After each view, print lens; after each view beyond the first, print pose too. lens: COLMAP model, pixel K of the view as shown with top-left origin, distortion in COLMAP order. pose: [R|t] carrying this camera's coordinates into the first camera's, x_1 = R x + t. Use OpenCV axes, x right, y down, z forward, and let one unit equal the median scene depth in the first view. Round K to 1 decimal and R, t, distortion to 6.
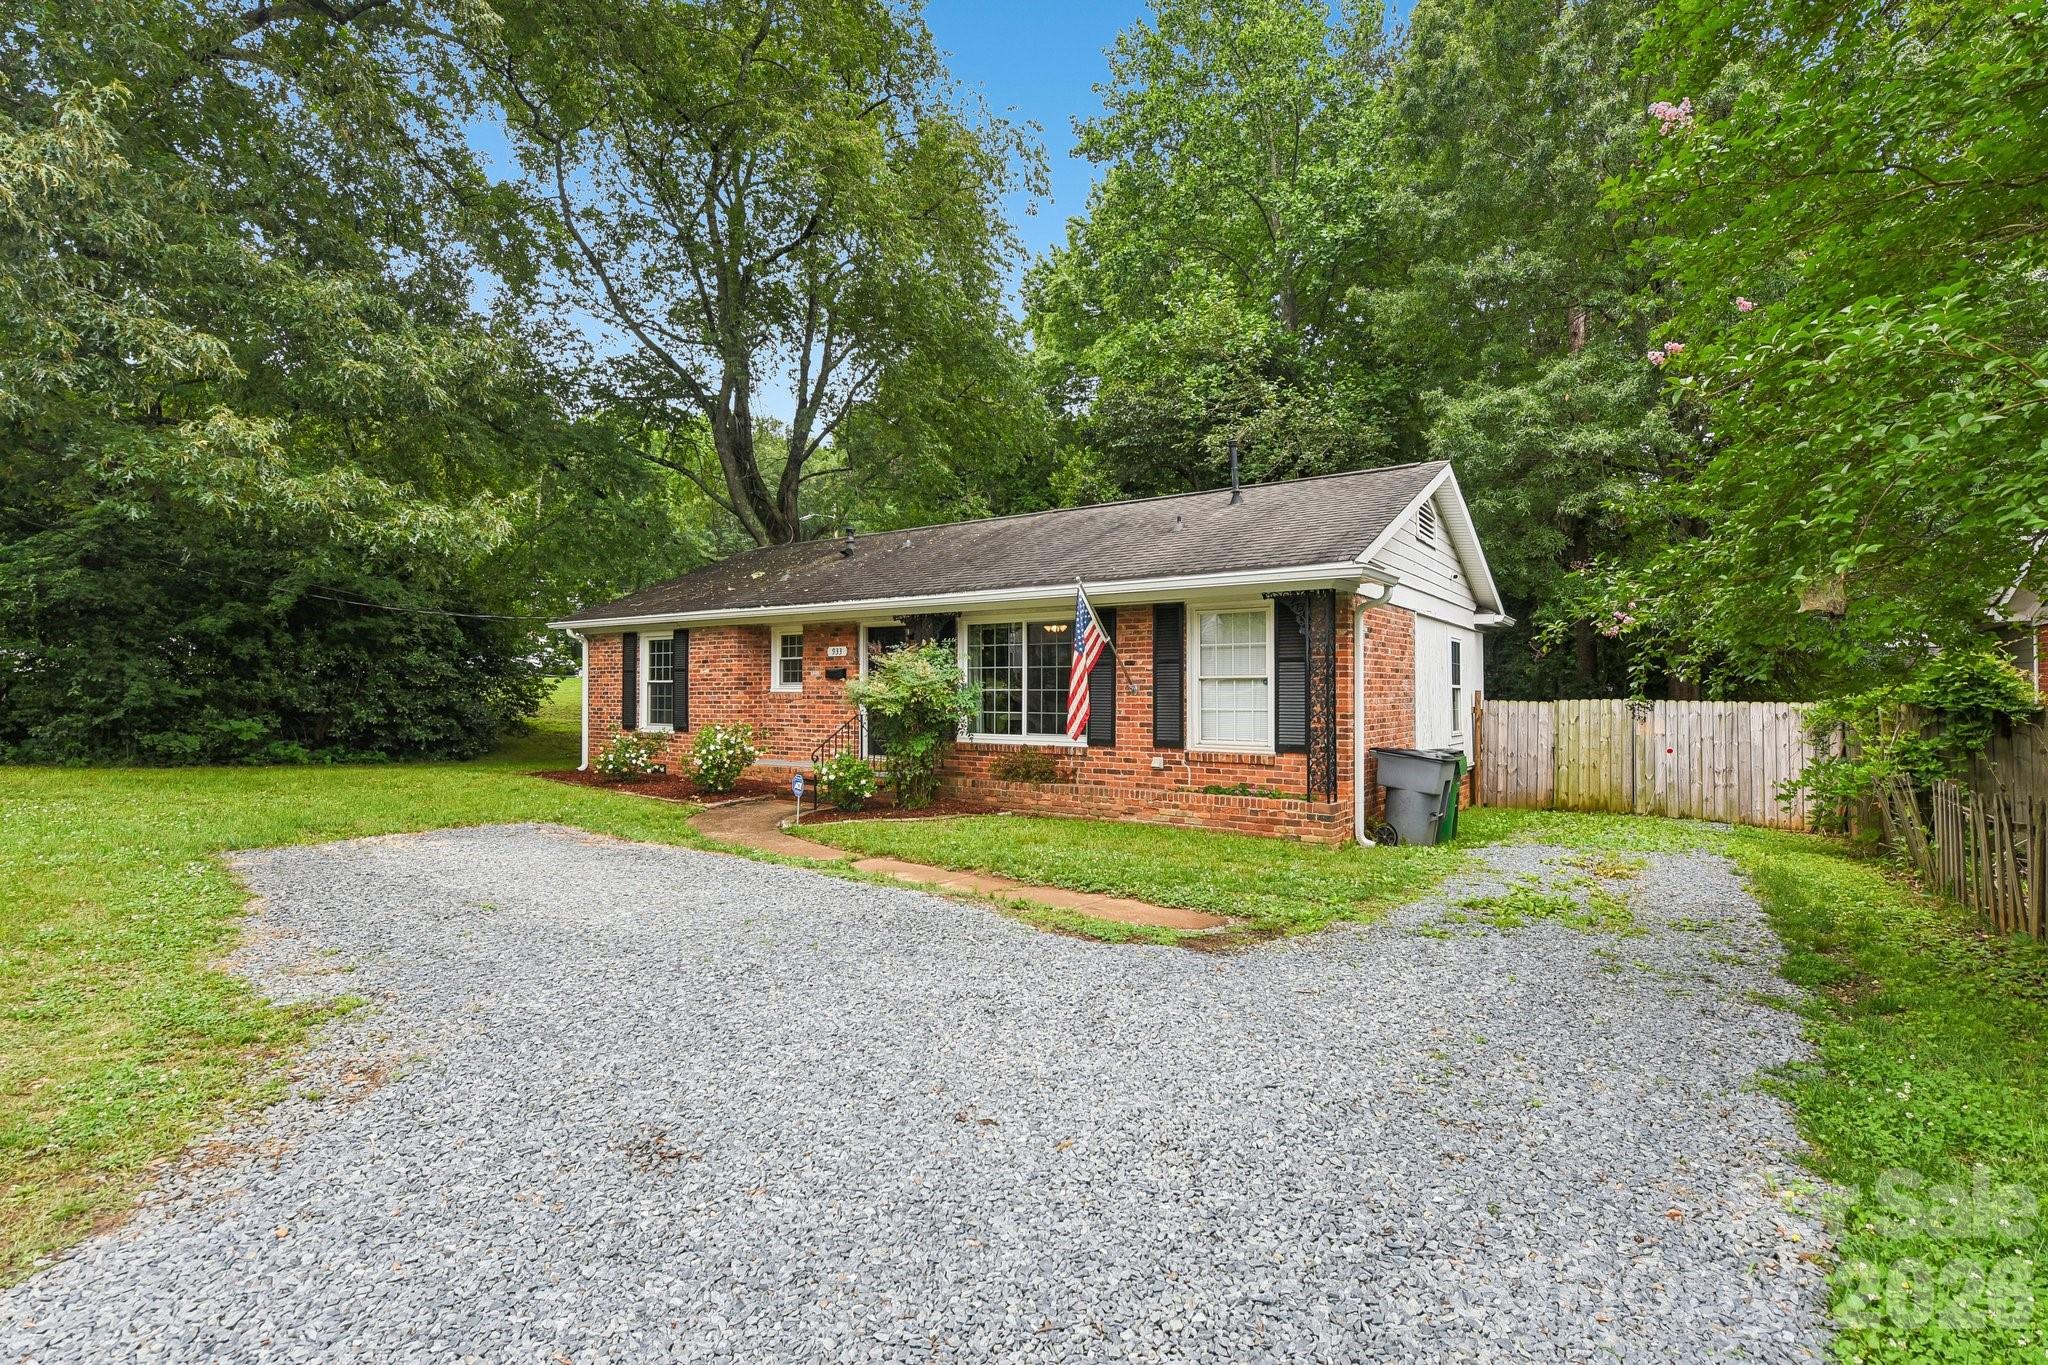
lens RADIAL K [[963.1, 0, 1022.2], [0, 963.1, 683.1], [0, 0, 1]] dist [-0.011788, -0.000521]
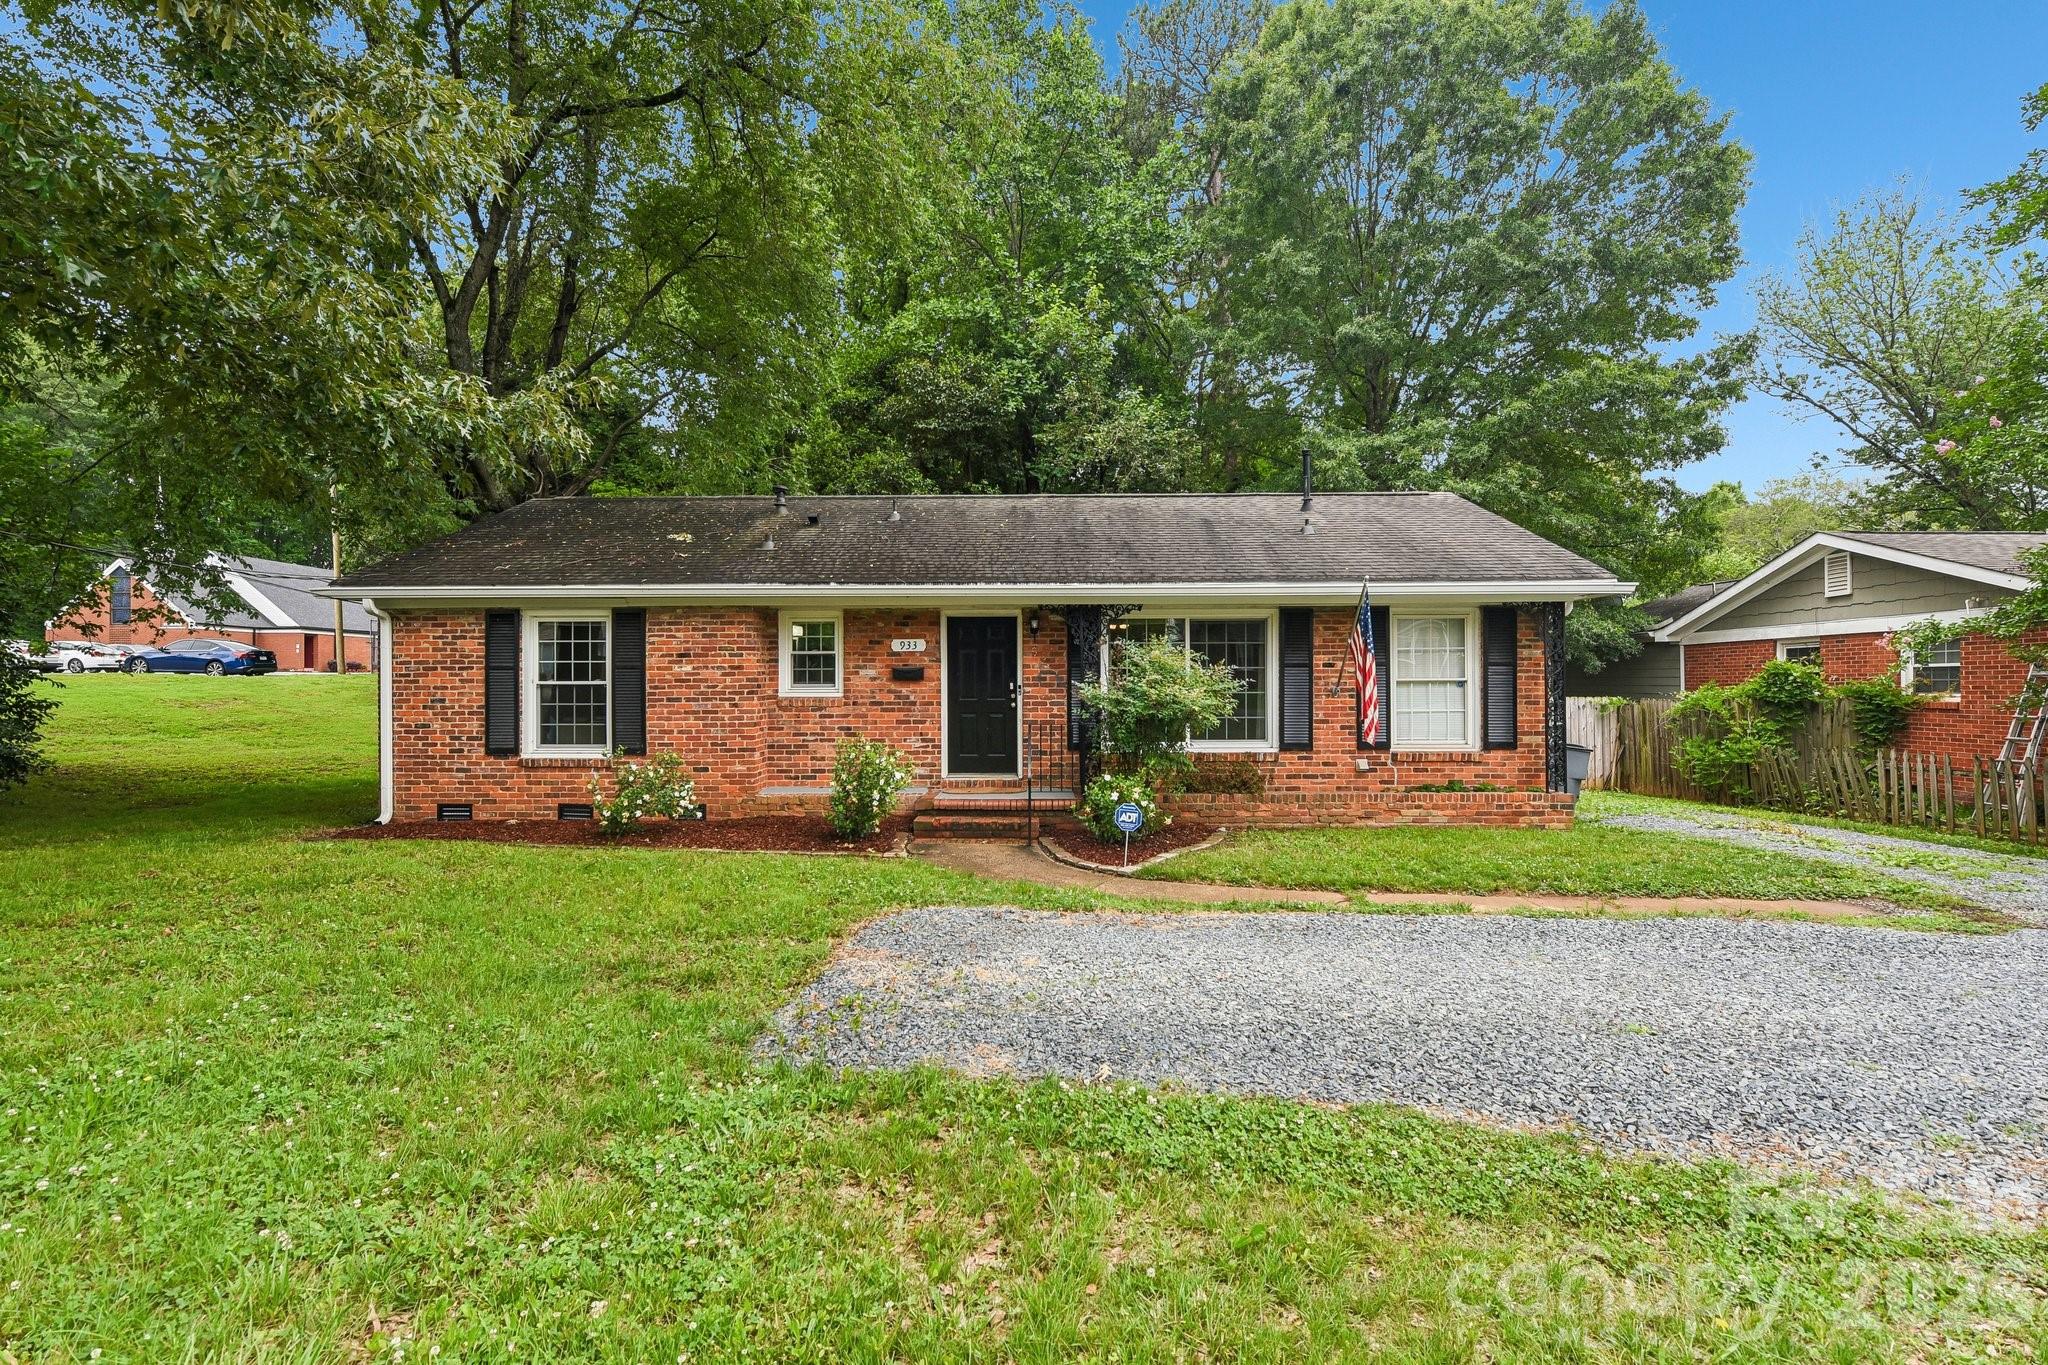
lens RADIAL K [[963.1, 0, 1022.3], [0, 963.1, 682.5], [0, 0, 1]] dist [-0.011788, -0.000521]
pose [[0.831194, -0.002627, 0.555976, -0.582493], [-0.000035, 0.999989, 0.004777, -0.006318], [-0.555982, -0.003990, 0.831185, 0.299580]]
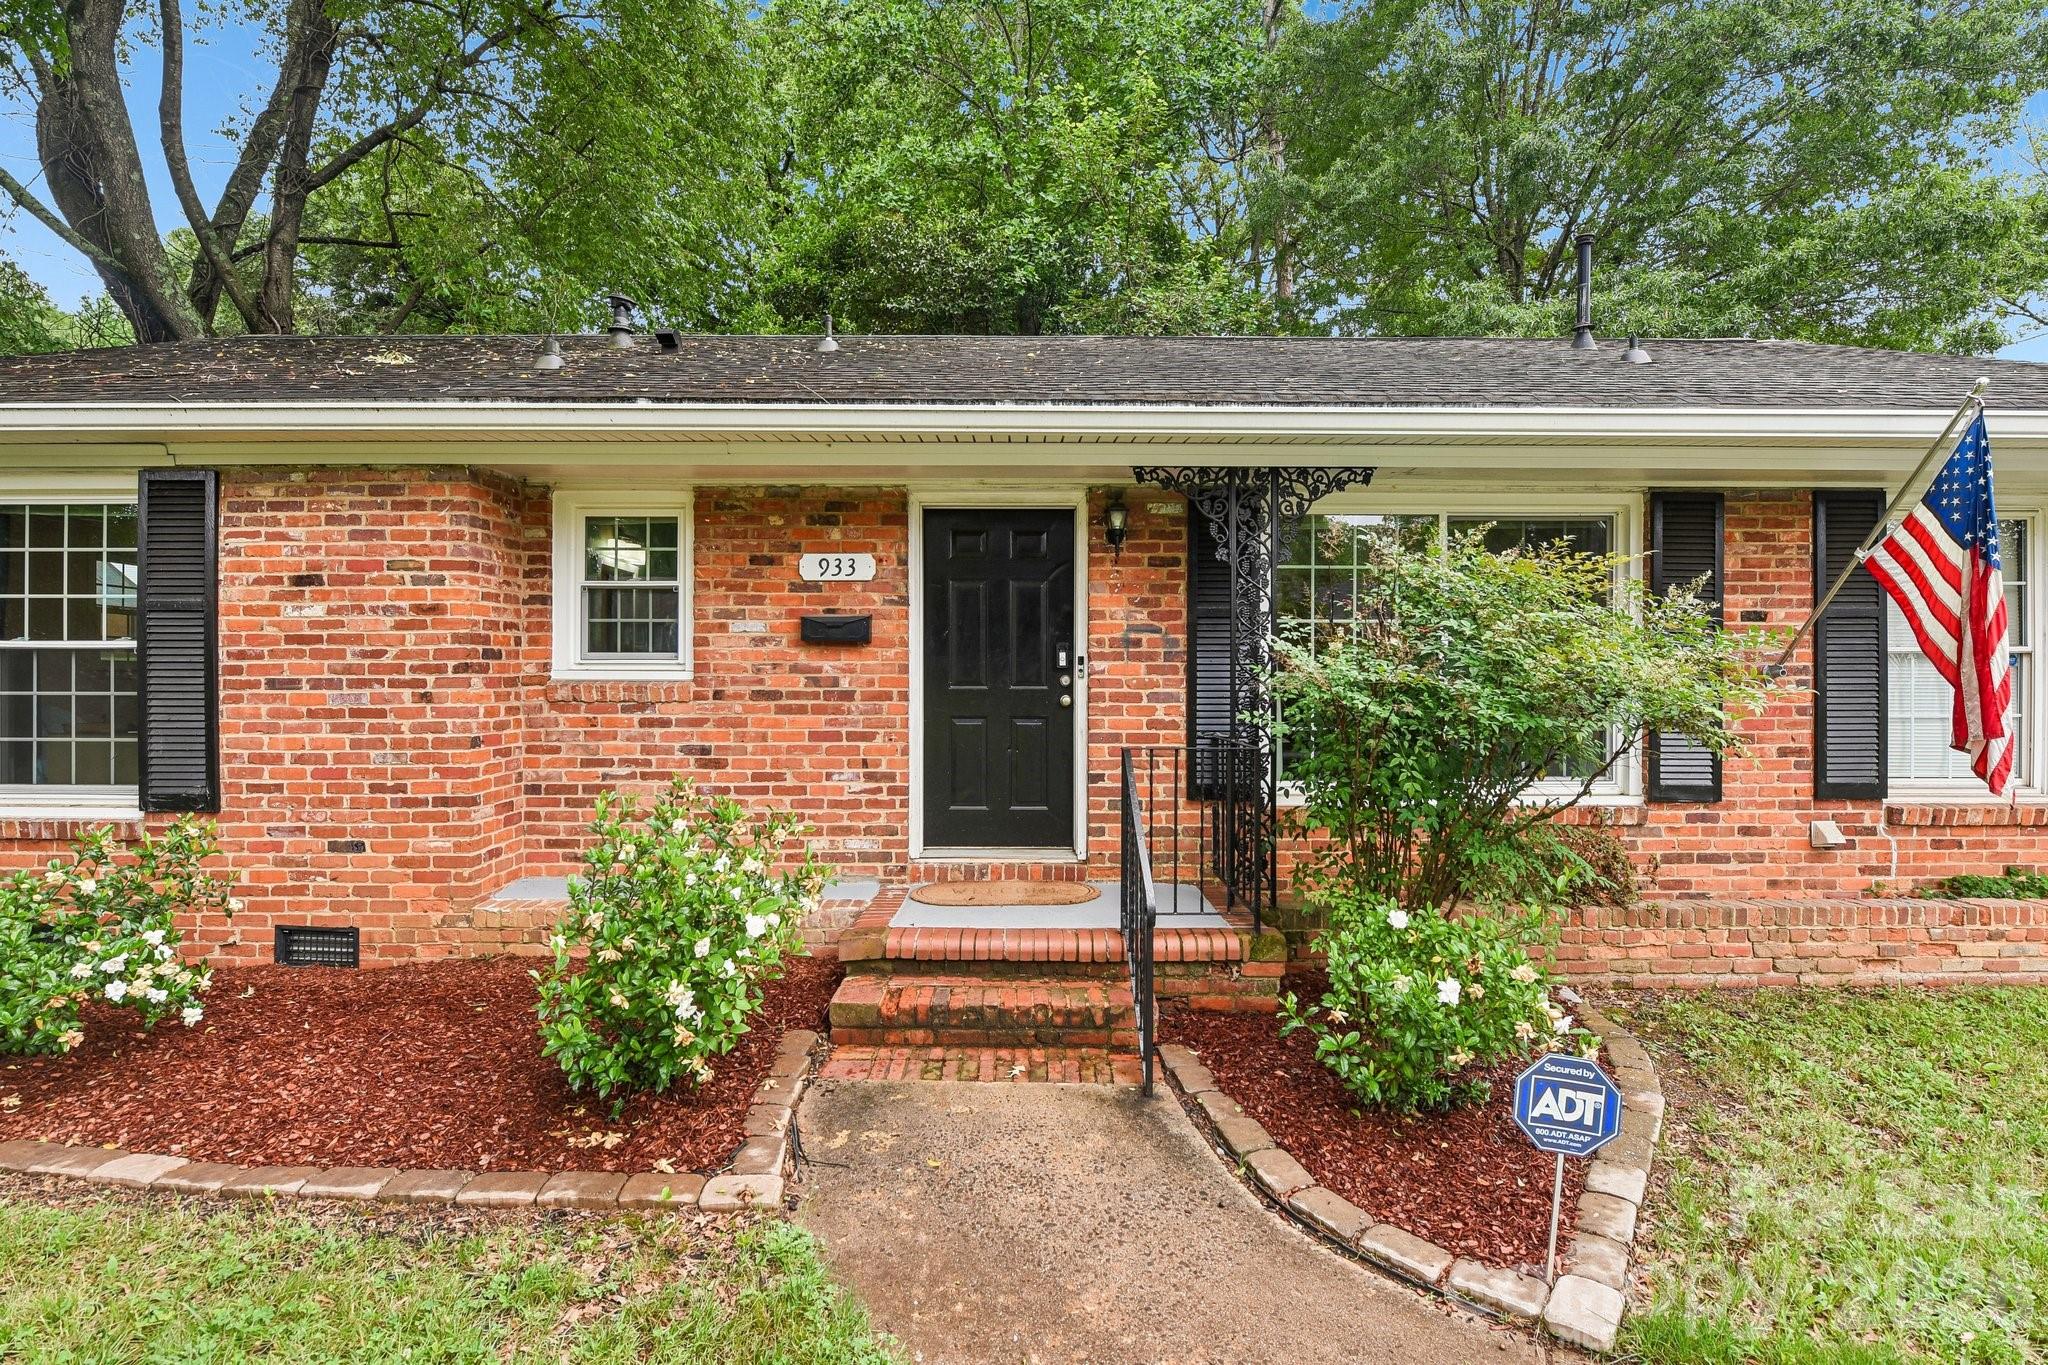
lens RADIAL K [[963.1, 0, 1028.5], [0, 963.1, 684.2], [0, 0, 1]] dist [-0.011788, -0.000521]
pose [[0.816772, -0.002262, 0.576956, -0.357258], [-0.005483, 0.999917, 0.011681, 0.006554], [-0.576935, -0.012704, 0.816691, 0.695495]]
